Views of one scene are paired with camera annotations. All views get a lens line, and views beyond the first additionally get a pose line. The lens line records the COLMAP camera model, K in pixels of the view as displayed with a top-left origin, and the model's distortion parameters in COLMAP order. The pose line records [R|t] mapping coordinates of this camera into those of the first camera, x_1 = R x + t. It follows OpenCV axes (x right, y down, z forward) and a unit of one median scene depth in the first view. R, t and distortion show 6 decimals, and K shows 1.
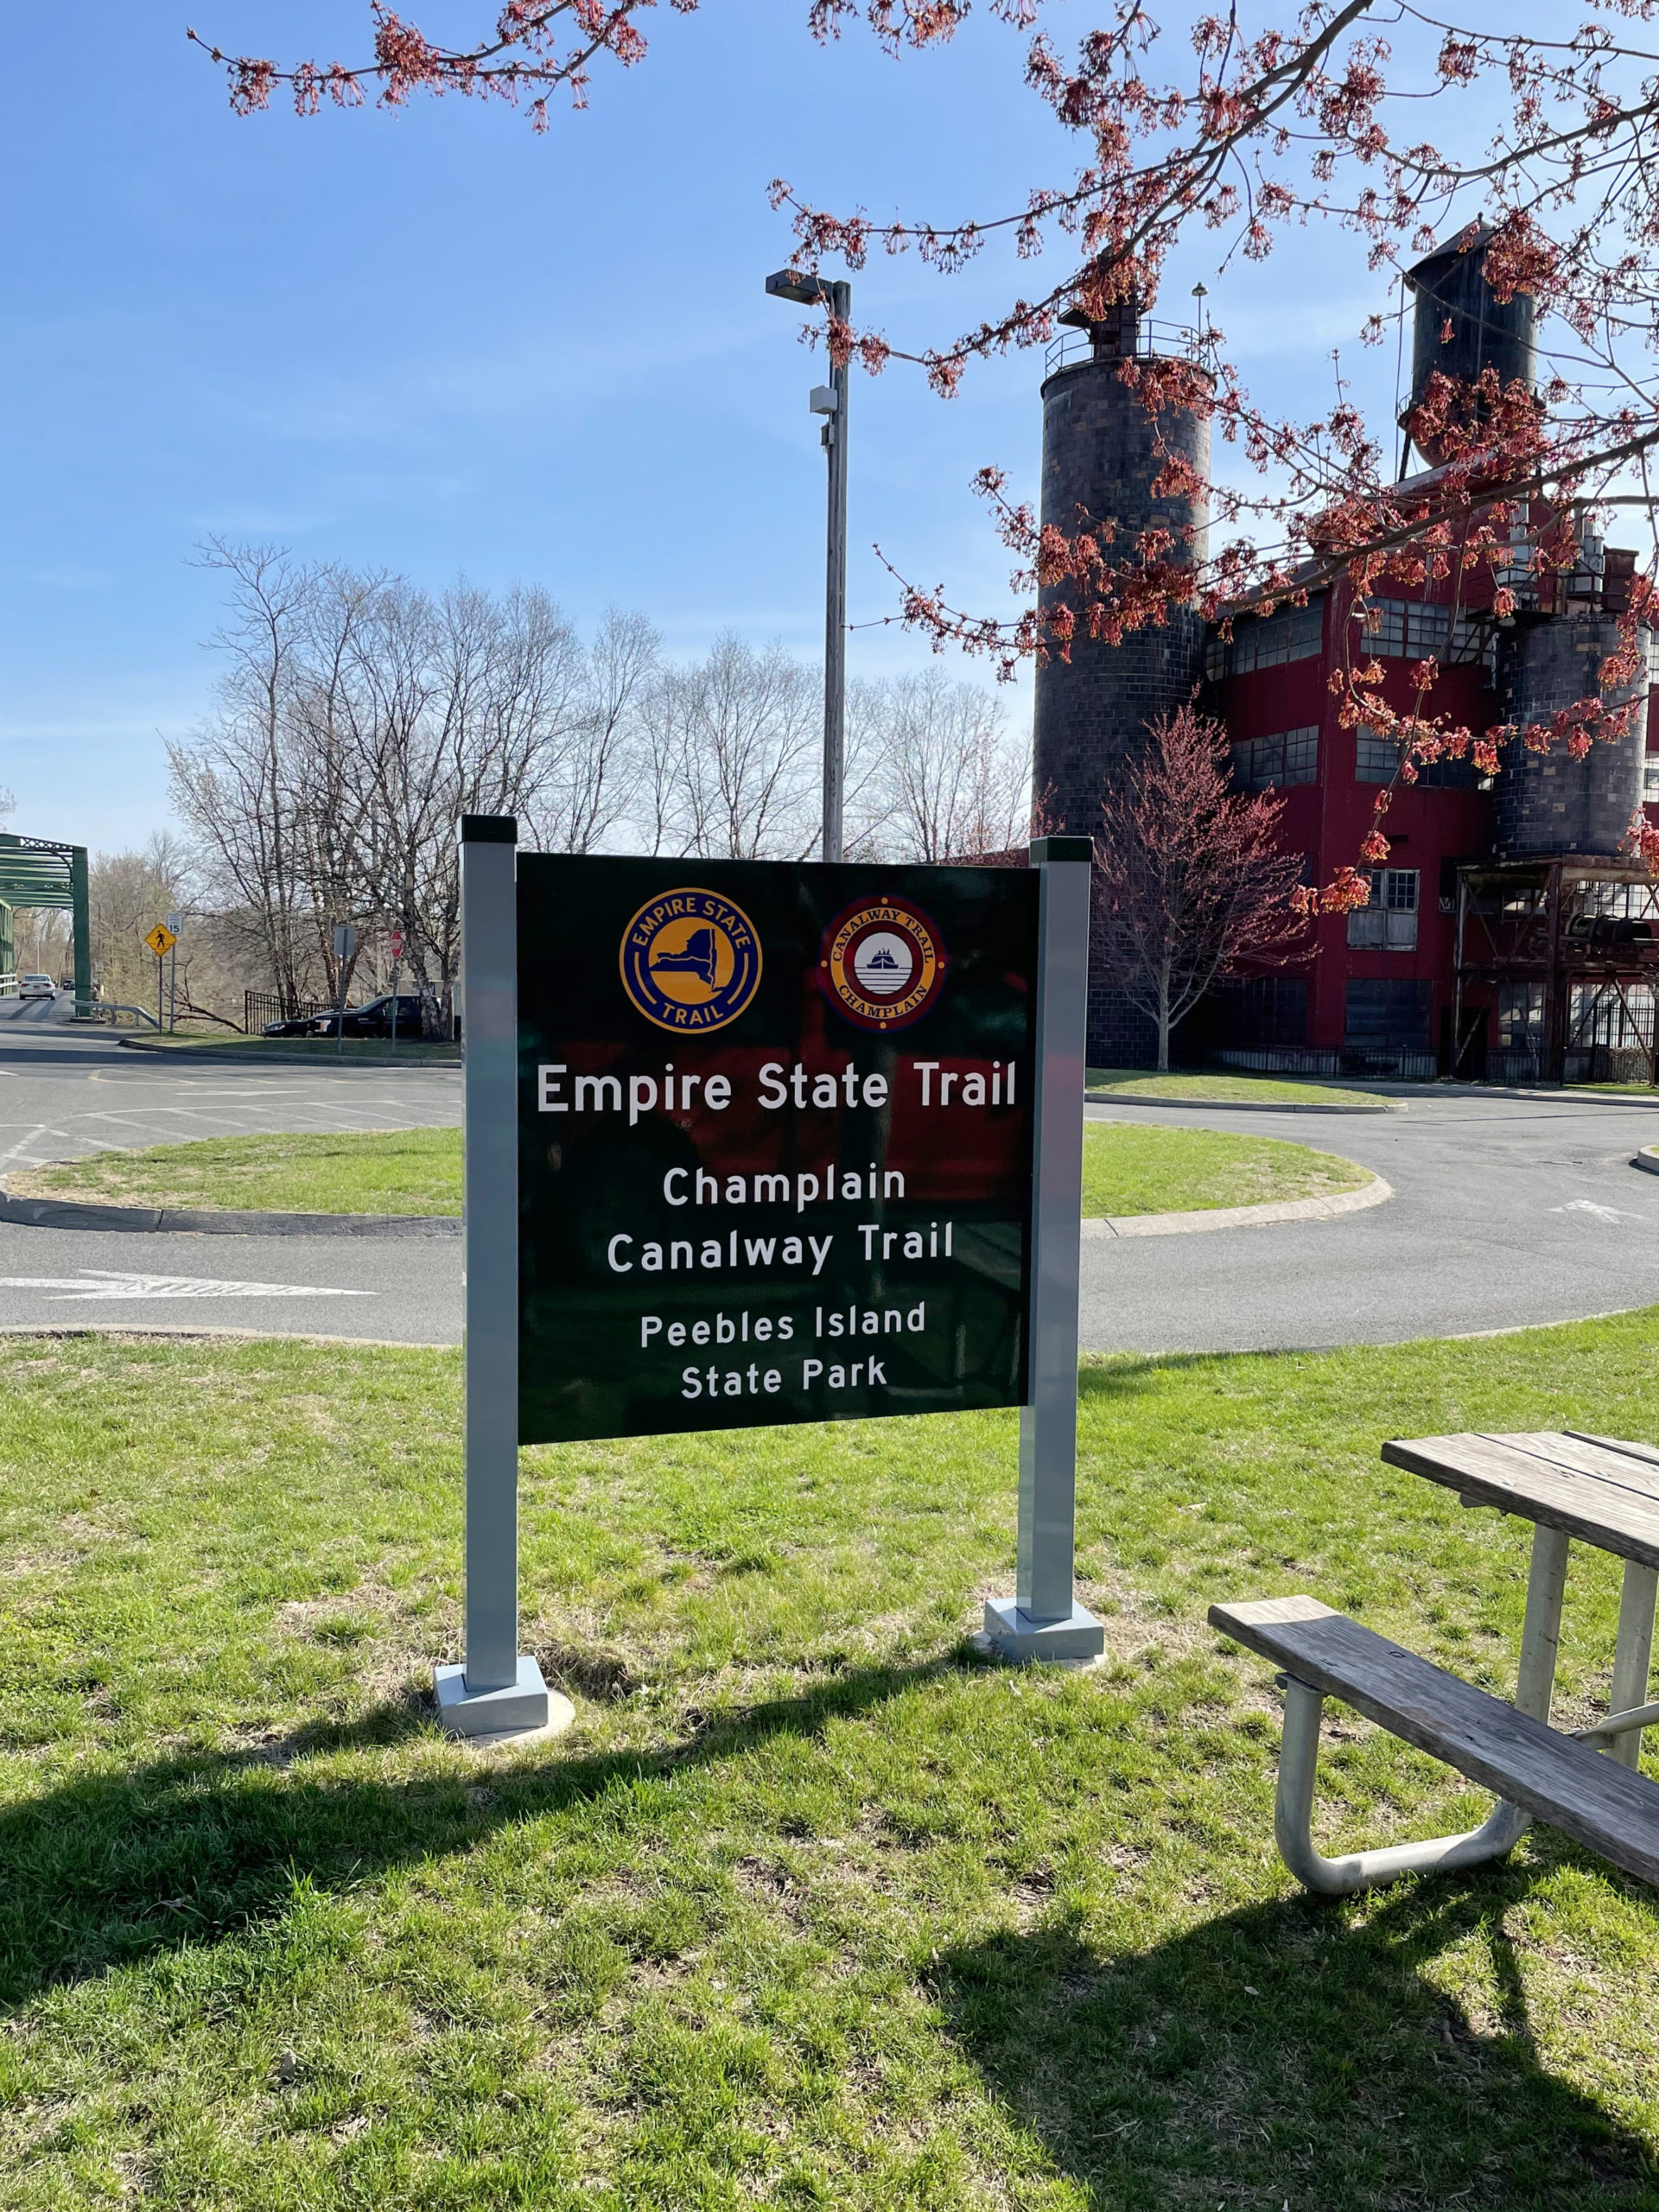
lens RADIAL K [[1670.6, 0, 829.5], [0, 1670.6, 1106.0], [0, 0, 1]] dist [0.004533, 0.001442]
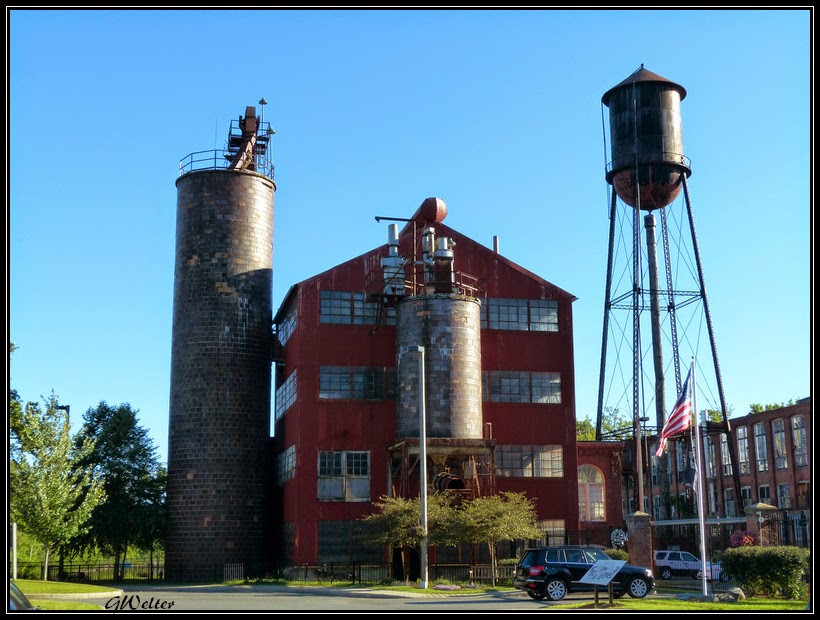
lens RADIAL K [[1074.2, 0, 410.0], [0, 1074.2, 310.0], [0, 0, 1]] dist [-0.001039, -0.002775]
pose [[0.988088, -0.056548, -0.143127, 0.555273], [0.014950, 0.960916, -0.276438, 0.014989], [0.153165, 0.271005, 0.950314, -0.012602]]
